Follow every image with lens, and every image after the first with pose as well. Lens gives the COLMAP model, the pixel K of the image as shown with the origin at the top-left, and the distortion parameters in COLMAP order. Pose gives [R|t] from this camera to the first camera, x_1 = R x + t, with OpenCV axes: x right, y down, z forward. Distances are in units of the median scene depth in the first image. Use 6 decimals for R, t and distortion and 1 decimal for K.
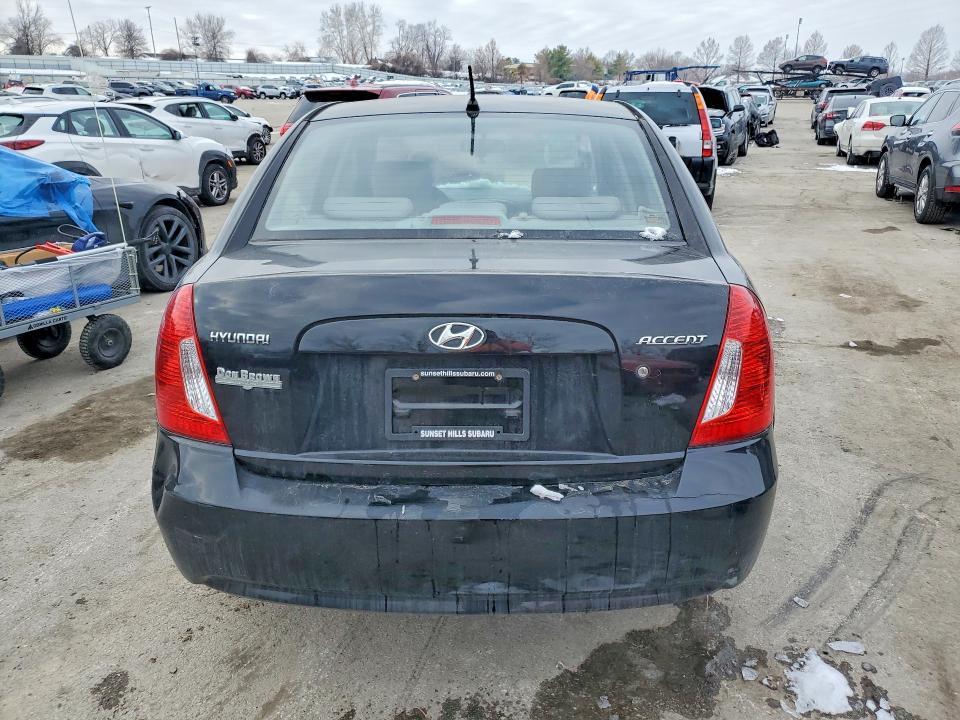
lens RADIAL K [[735.0, 0, 480.0], [0, 735.0, 360.0], [0, 0, 1]] dist [0.022487, -0.001745]
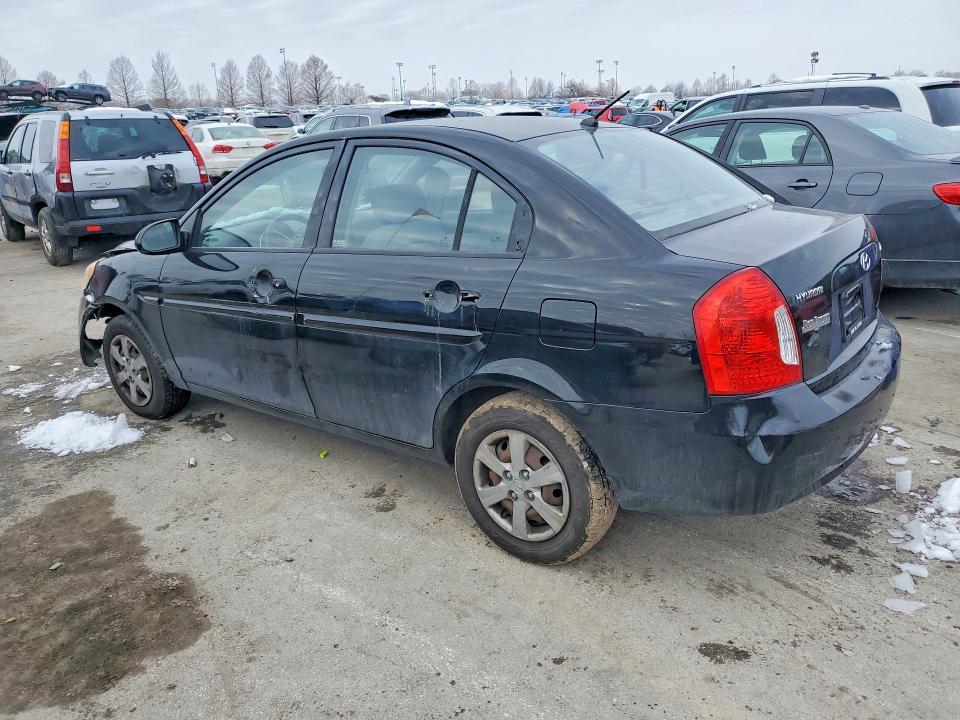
lens RADIAL K [[747.1, 0, 480.0], [0, 747.1, 360.0], [0, 0, 1]] dist [0.024089, -0.006373]
pose [[0.591074, -0.263077, 0.762511, -0.843092], [0.291183, 0.951166, 0.102450, -0.111519], [-0.752226, 0.161474, 0.638813, 0.283137]]
